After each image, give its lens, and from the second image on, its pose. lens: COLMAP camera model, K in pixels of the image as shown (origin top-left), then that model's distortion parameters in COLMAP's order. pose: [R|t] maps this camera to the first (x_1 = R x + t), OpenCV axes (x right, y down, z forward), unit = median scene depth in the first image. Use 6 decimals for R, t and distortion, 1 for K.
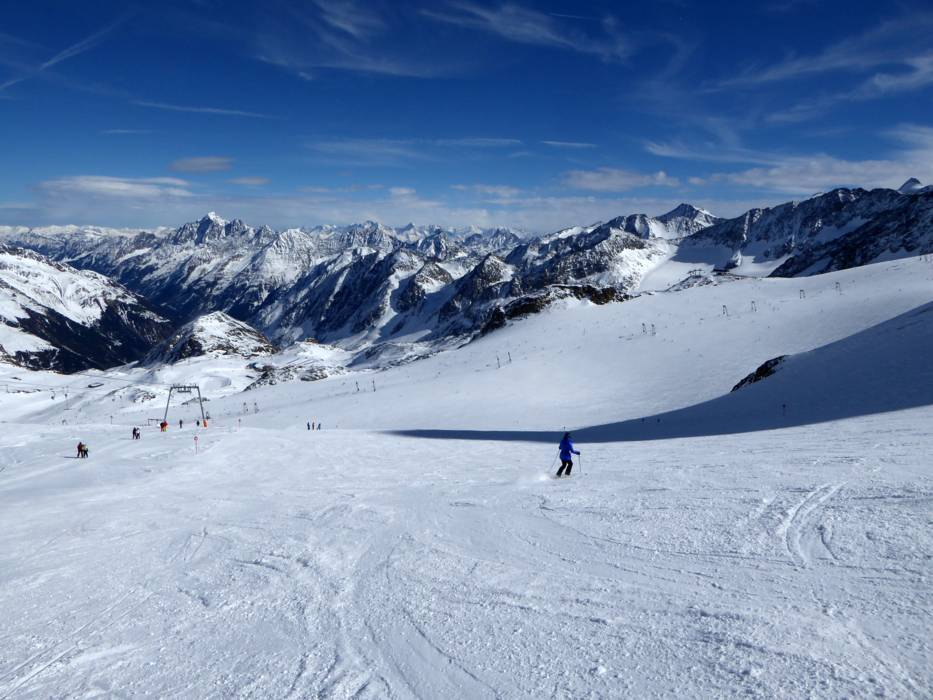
lens RADIAL K [[678.8, 0, 472.4], [0, 678.8, 350.8], [0, 0, 1]] dist [-0.029770, 0.004452]
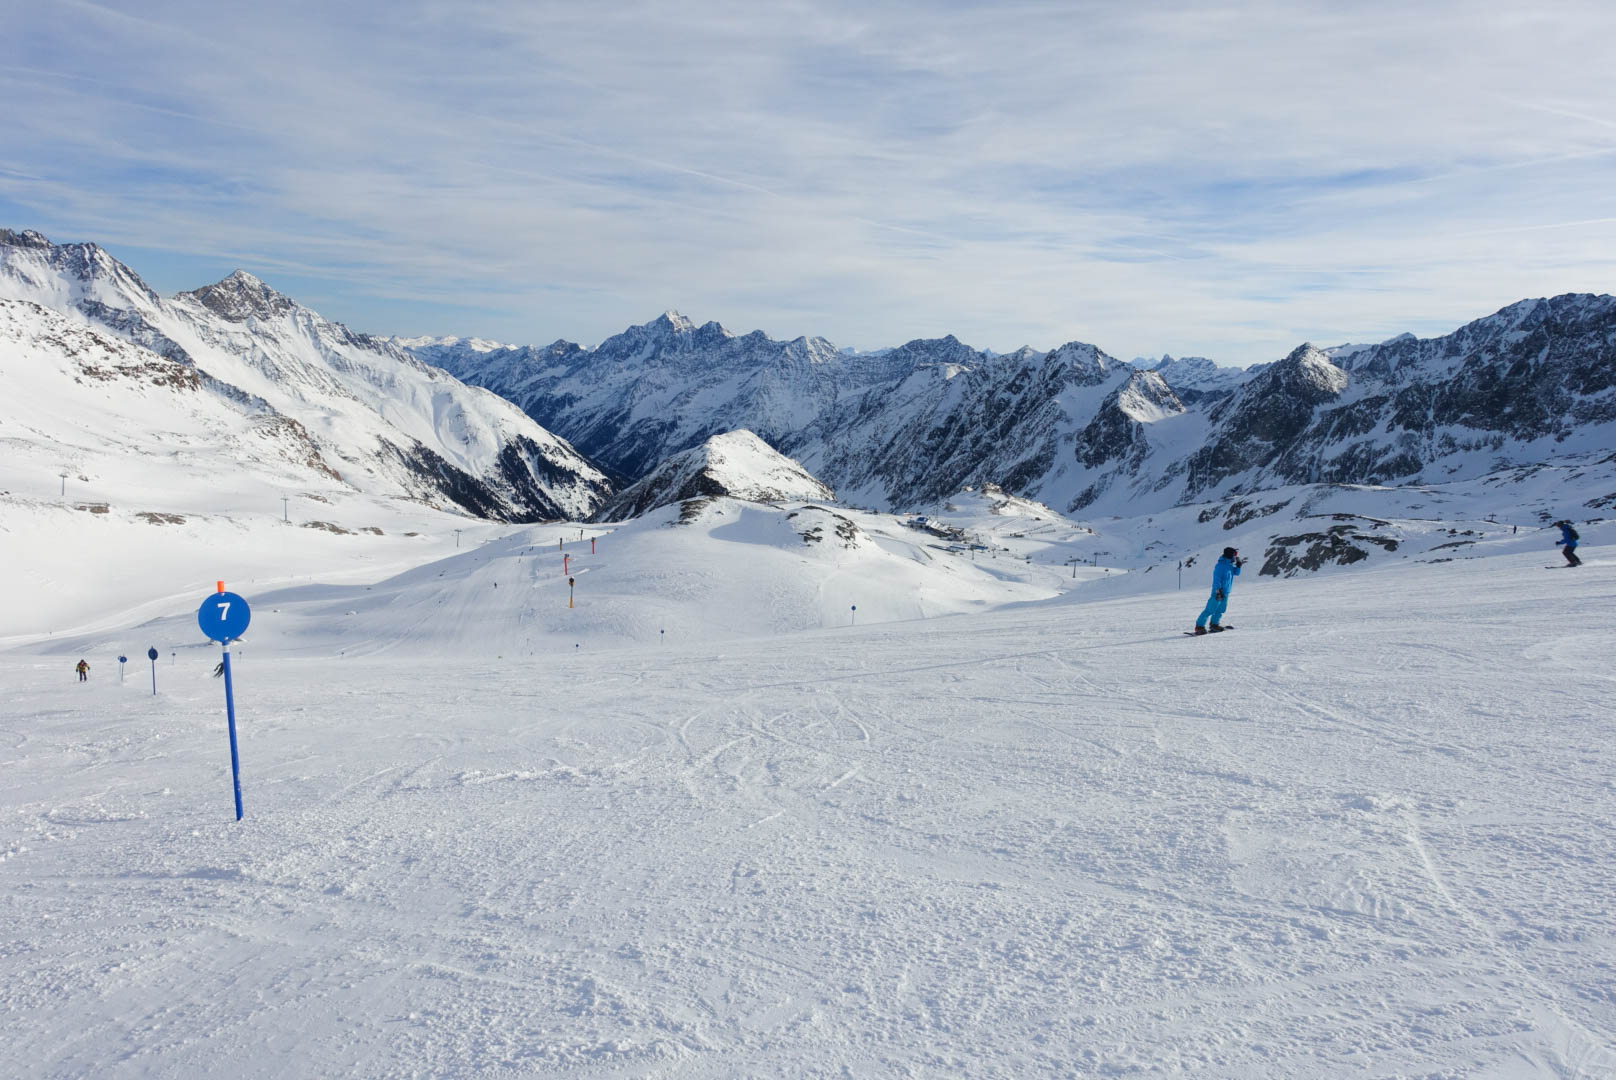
lens RADIAL K [[1116.1, 0, 808.9], [0, 1116.1, 536.9], [0, 0, 1]] dist [-0.009700, -0.002433]
pose [[0.975163, 0.058364, -0.213661, -0.113021], [-0.064538, 0.997672, -0.022029, 0.019340], [0.211878, 0.035271, 0.976659, 0.177315]]
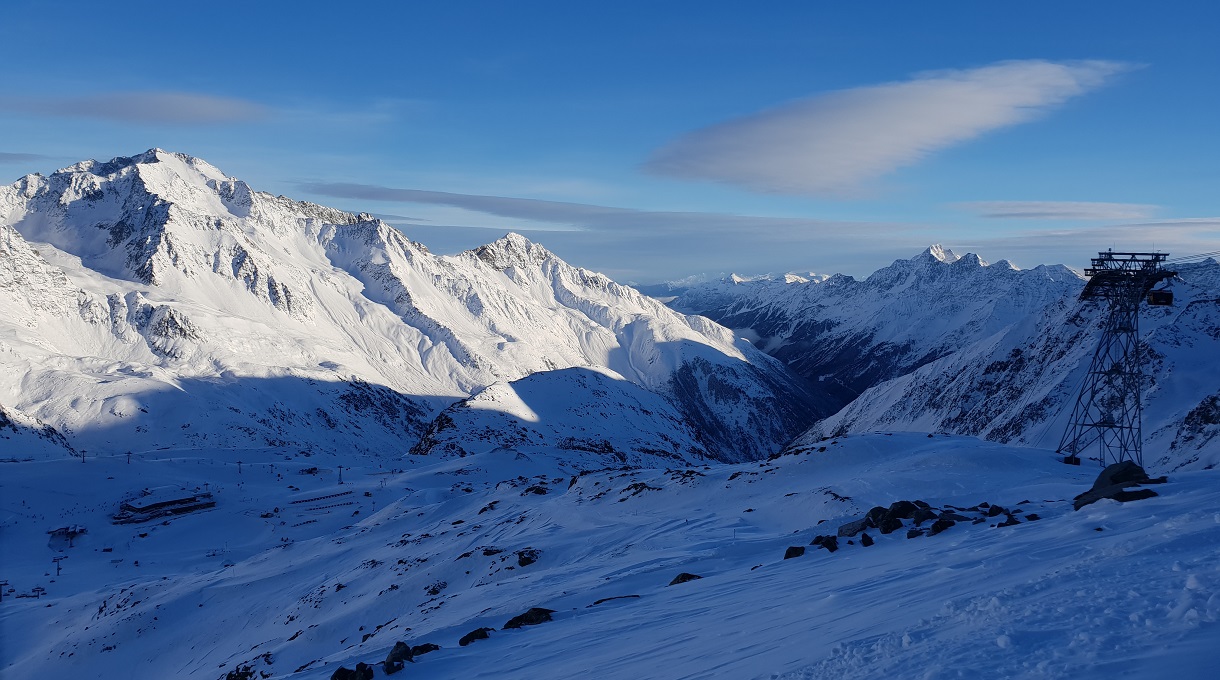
lens RADIAL K [[928.9, 0, 608.2], [0, 928.9, 341.3], [0, 0, 1]] dist [0.004211, -0.000176]
pose [[0.712710, 0.046153, -0.699939, 0.068623], [-0.129155, 0.989407, -0.066271, -0.022558], [0.689466, 0.137633, 0.711121, 0.349975]]
